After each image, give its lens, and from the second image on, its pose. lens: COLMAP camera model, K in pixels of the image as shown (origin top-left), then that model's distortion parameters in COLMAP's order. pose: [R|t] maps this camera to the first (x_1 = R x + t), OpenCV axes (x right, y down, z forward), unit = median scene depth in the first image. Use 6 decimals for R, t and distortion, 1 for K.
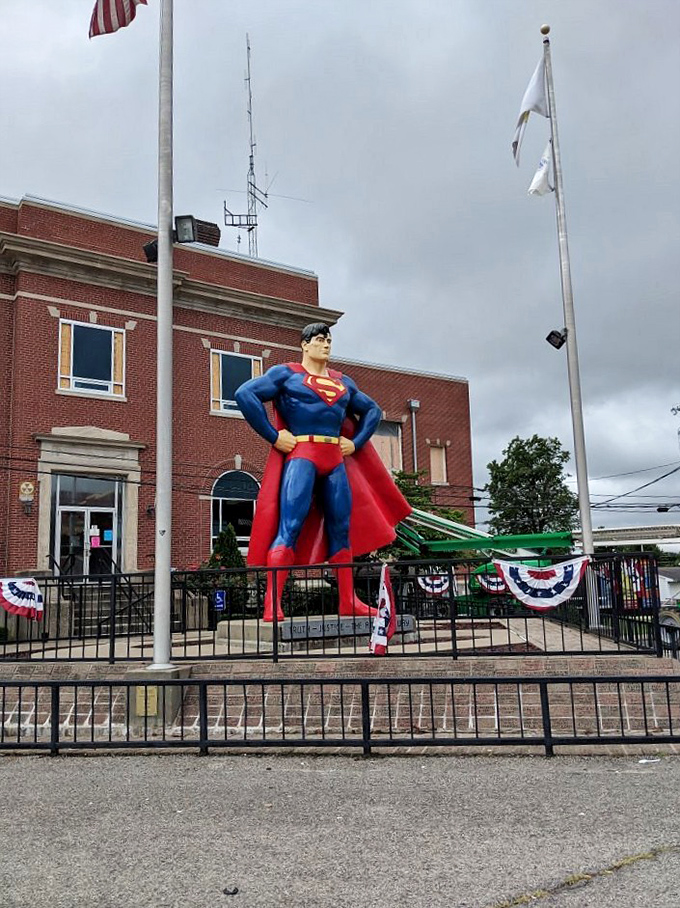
lens RADIAL K [[770.5, 0, 355.1], [0, 770.5, 468.1], [0, 0, 1]] dist [0.041569, -0.009074]
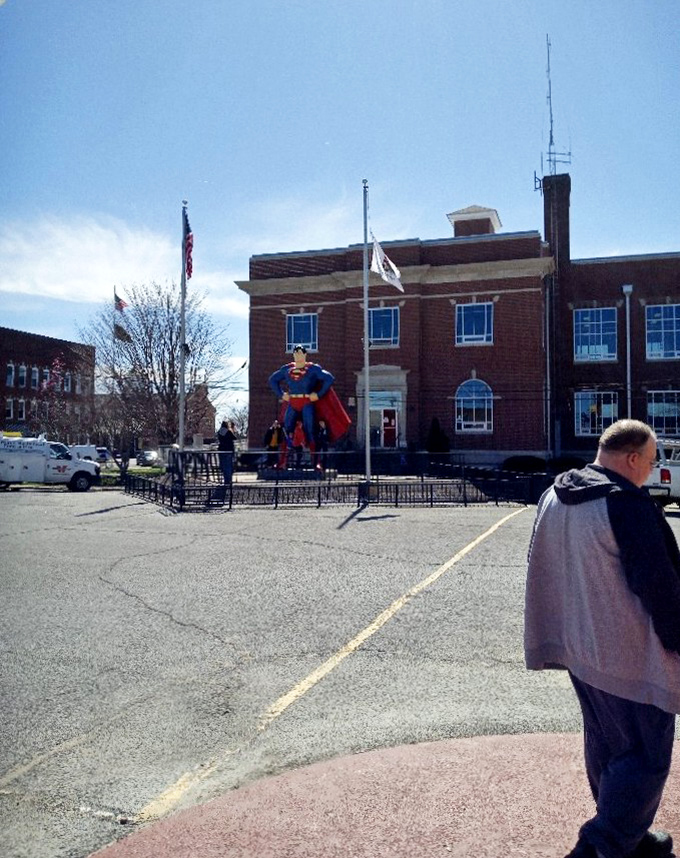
lens RADIAL K [[691.9, 0, 340.0], [0, 691.9, 429.0], [0, 0, 1]] dist [-0.006441, -0.001468]
pose [[0.597463, 0.015547, -0.801746, 0.976538], [0.100347, 0.990503, 0.093987, -0.068785], [0.795593, -0.136607, 0.590229, -0.090387]]
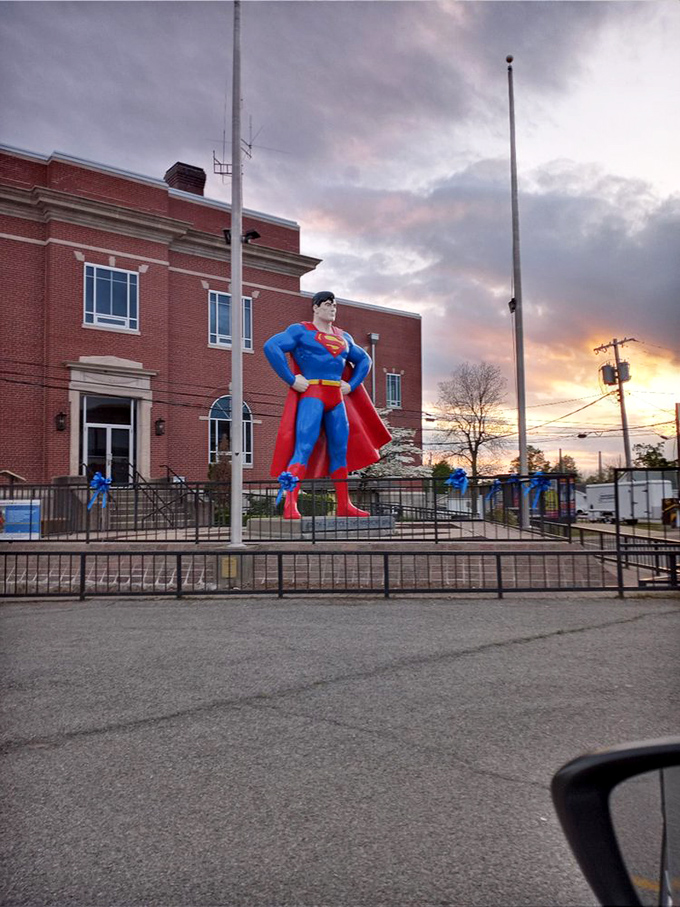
lens RADIAL K [[714.6, 0, 340.0], [0, 714.6, 453.5], [0, 0, 1]] dist [0.006056, -0.000881]
pose [[0.998465, 0.023507, 0.050156, -0.045067], [-0.028079, 0.995316, 0.092506, -0.017002], [-0.047746, -0.093772, 0.994448, -0.120770]]
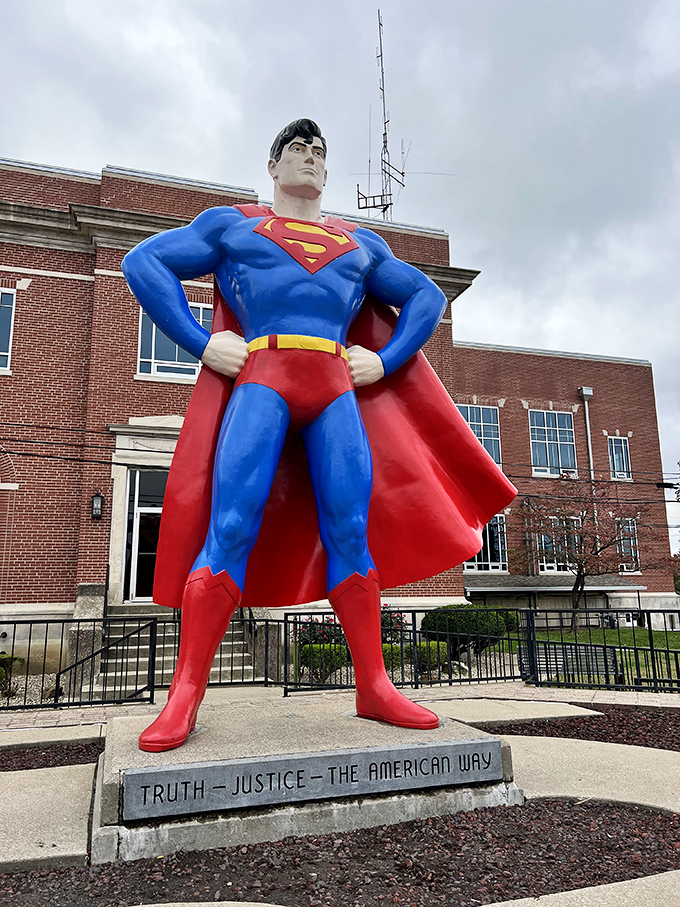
lens RADIAL K [[674.3, 0, 340.0], [0, 674.3, 453.5], [0, 0, 1]] dist [0.025431, -0.000965]
pose [[0.956667, -0.041943, -0.288149, 0.055898], [0.031207, 0.998640, -0.041754, 0.027601], [0.289508, 0.030952, 0.956675, 0.340780]]
